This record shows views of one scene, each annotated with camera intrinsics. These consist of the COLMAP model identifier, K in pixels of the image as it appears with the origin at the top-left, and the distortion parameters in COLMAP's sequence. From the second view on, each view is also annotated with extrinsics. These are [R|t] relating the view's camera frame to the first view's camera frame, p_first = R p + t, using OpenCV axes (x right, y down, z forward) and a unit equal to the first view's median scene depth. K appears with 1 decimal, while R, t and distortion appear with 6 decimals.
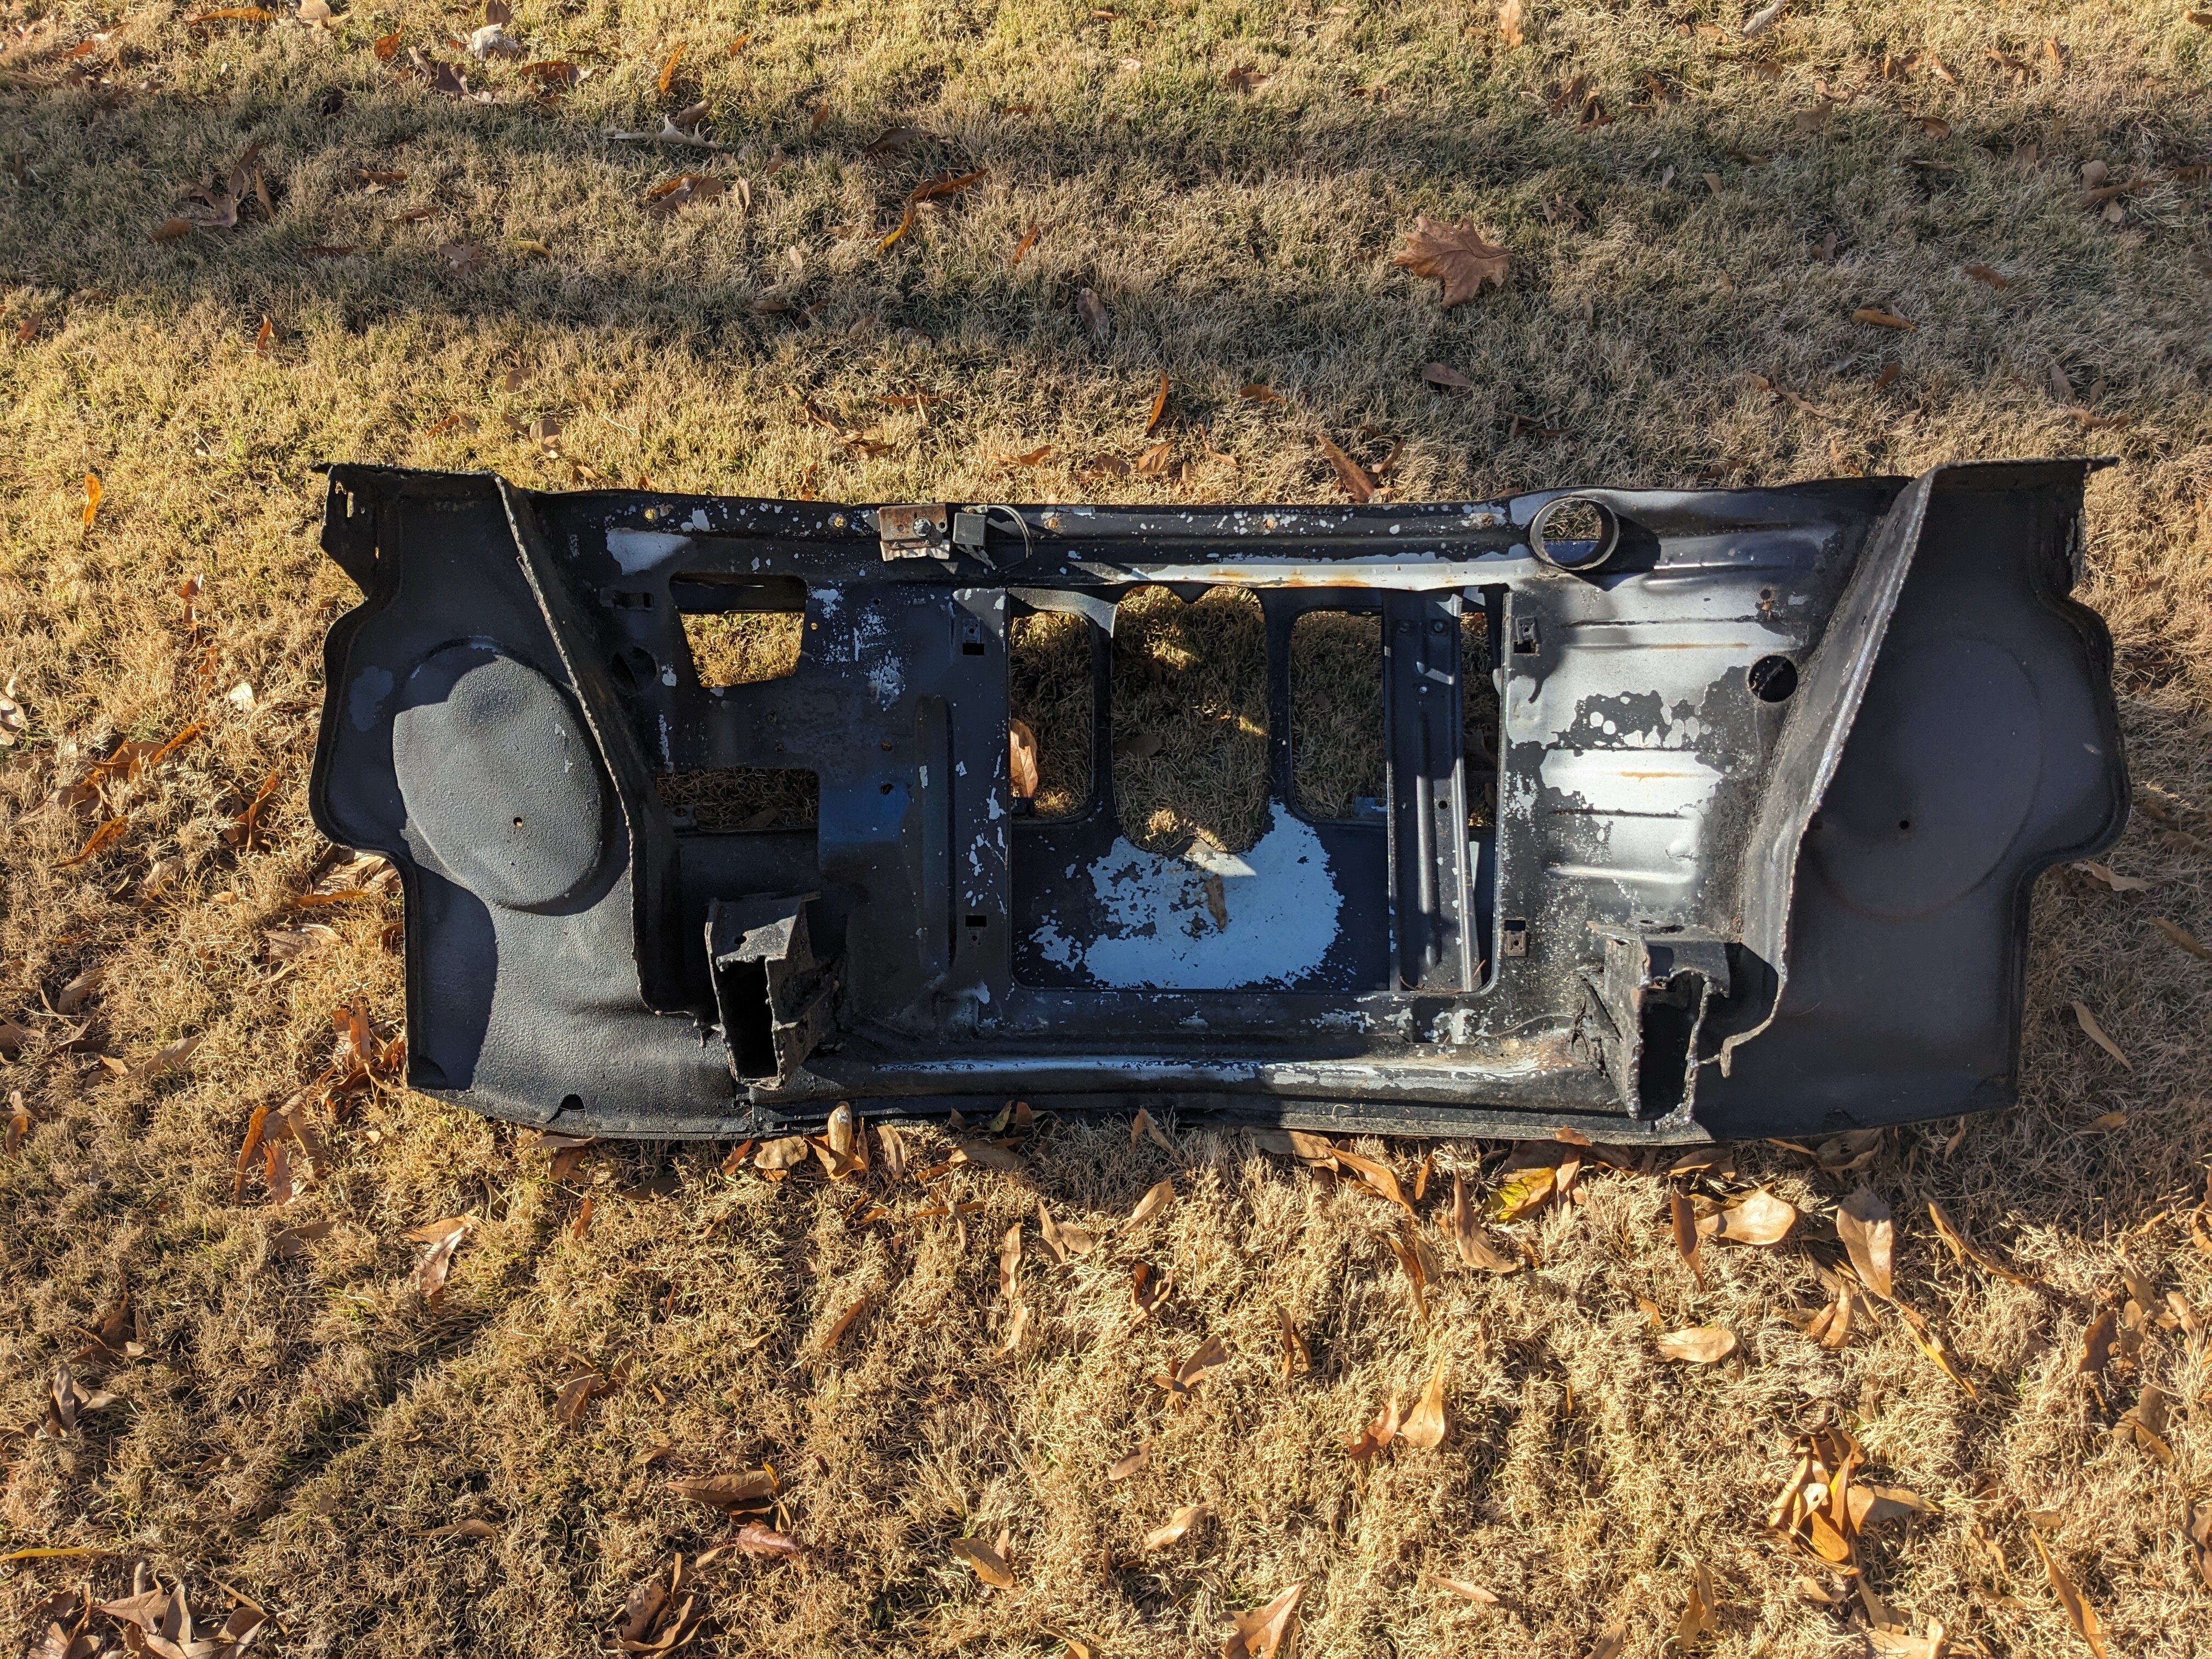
lens RADIAL K [[1771.2, 0, 1104.2], [0, 1771.2, 804.2], [0, 0, 1]] dist [0.060124, -0.105959]
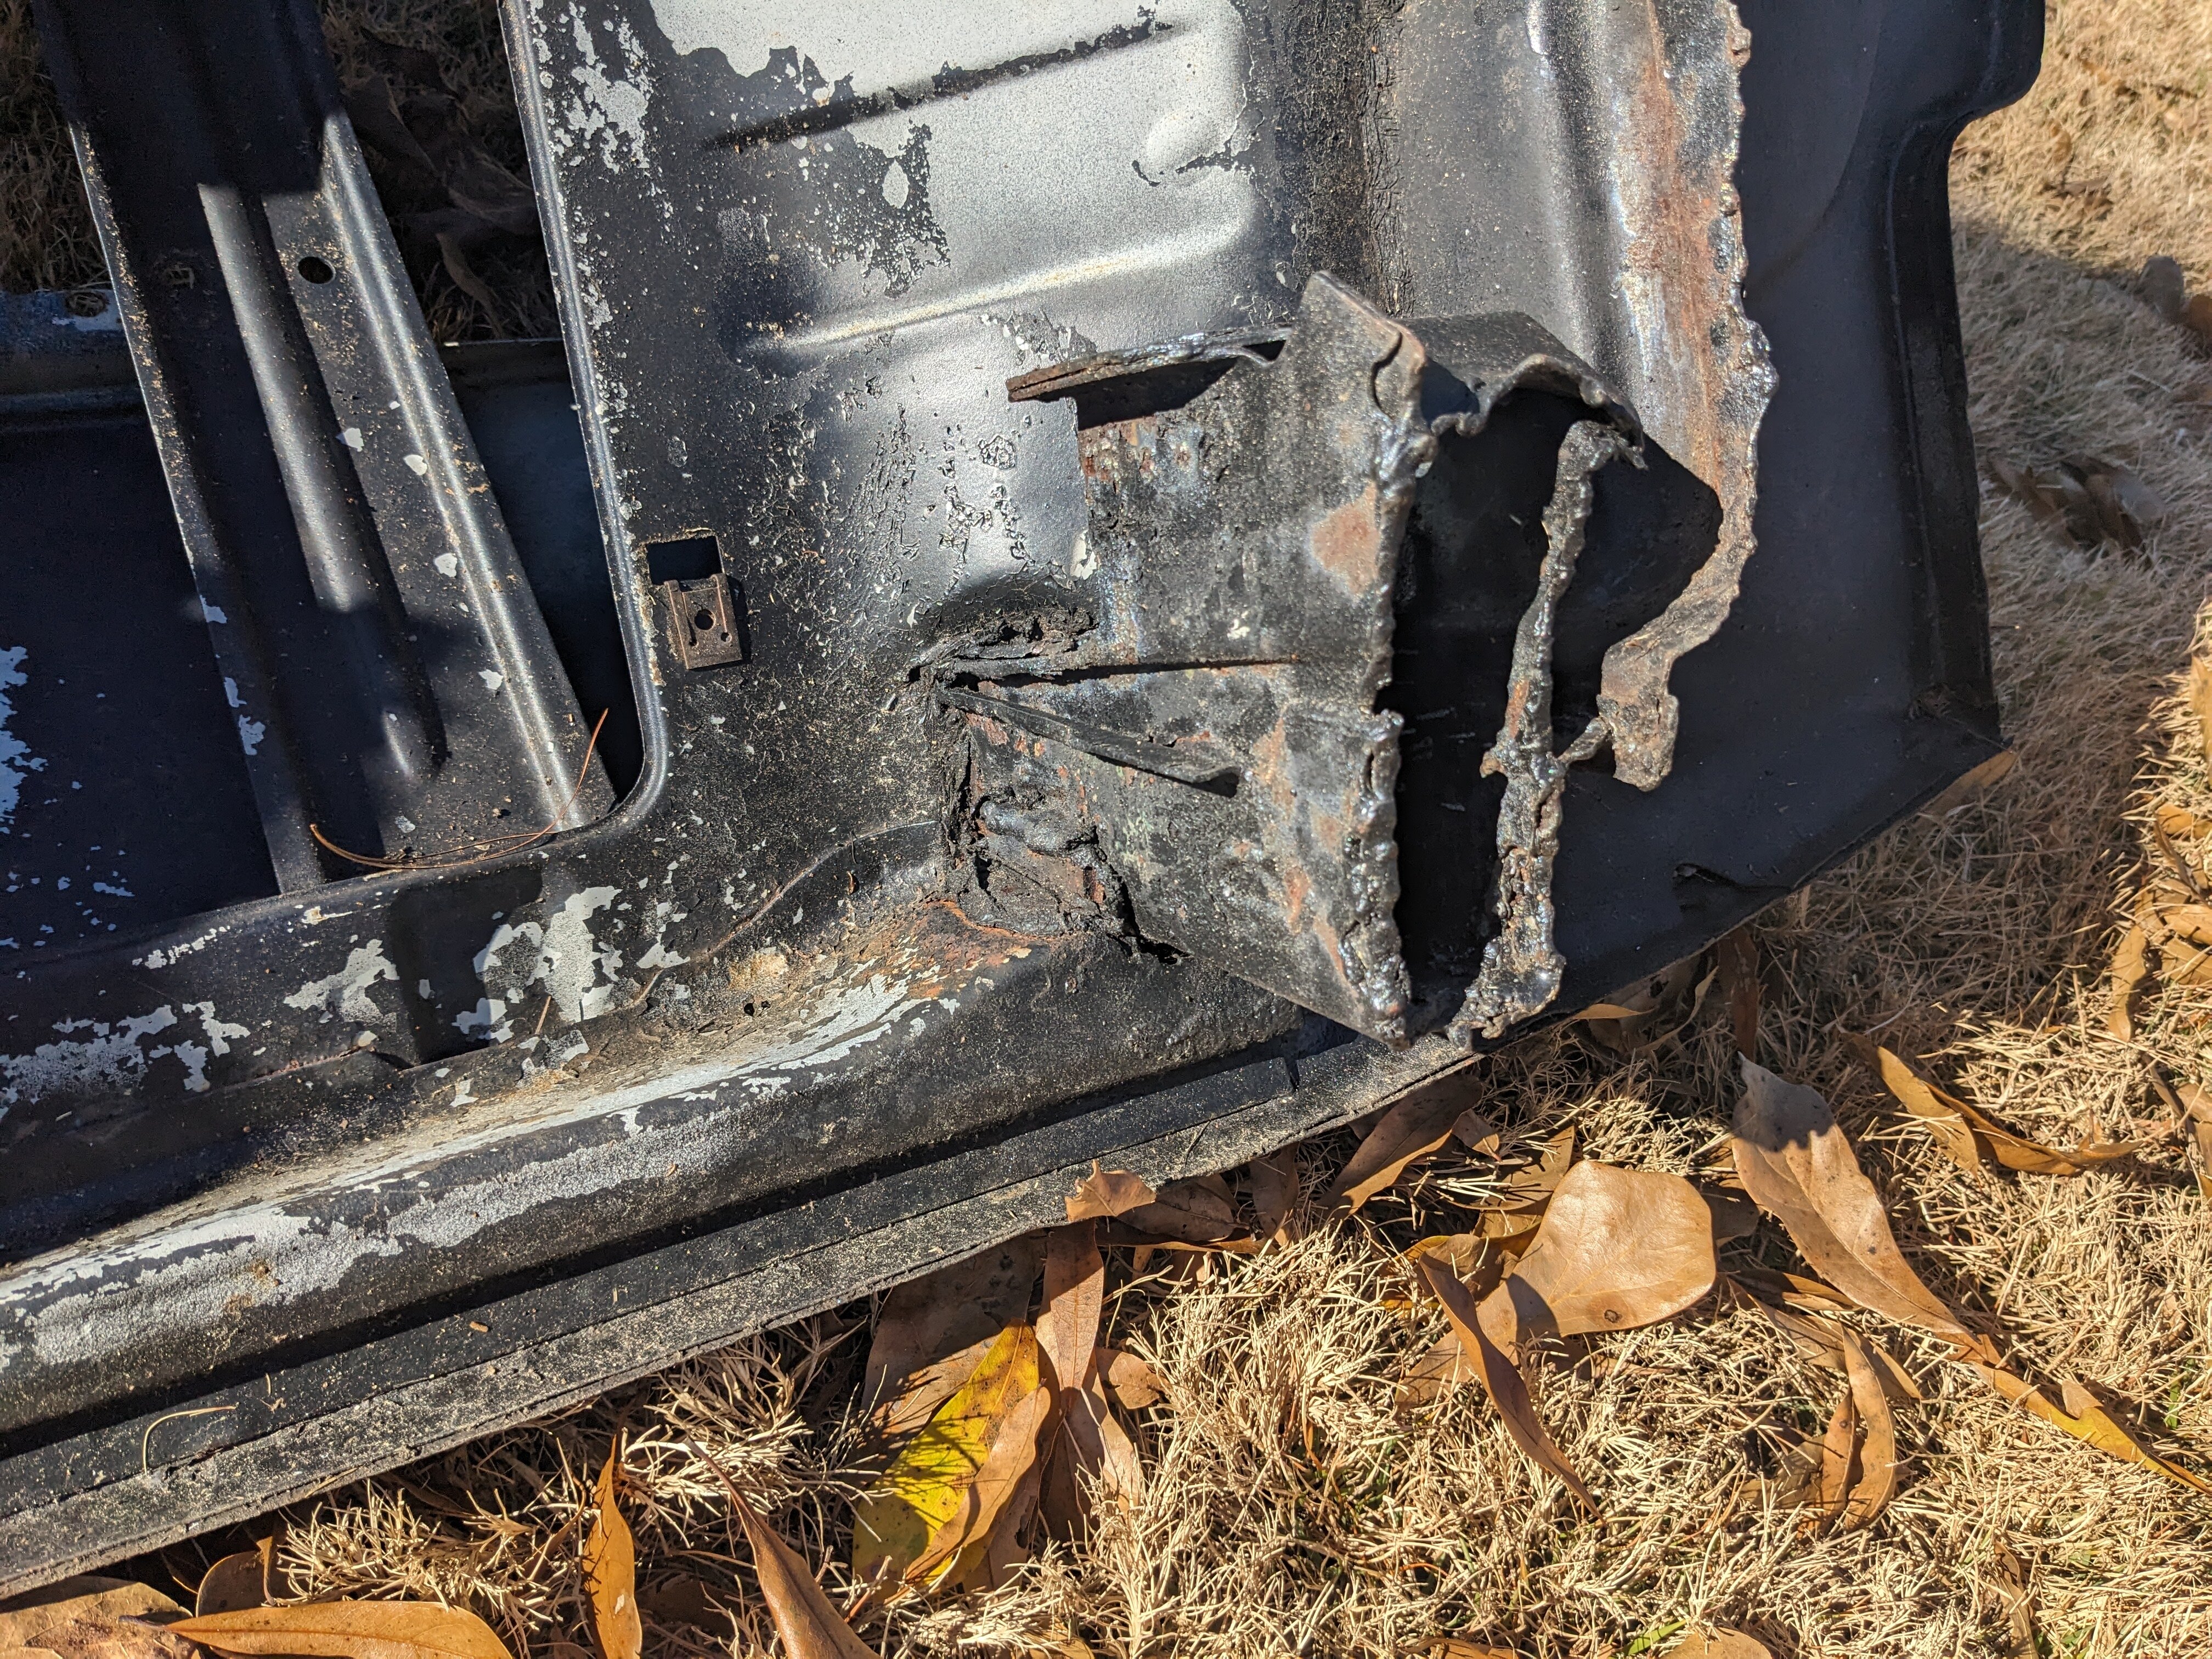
lens RADIAL K [[1771.2, 0, 1104.2], [0, 1771.2, 804.2], [0, 0, 1]] dist [0.060124, -0.105959]
pose [[0.794656, -0.212975, 0.568475, 0.114523], [0.232692, 0.971776, 0.038795, 0.112451], [-0.560693, 0.101451, 0.821785, 0.737343]]
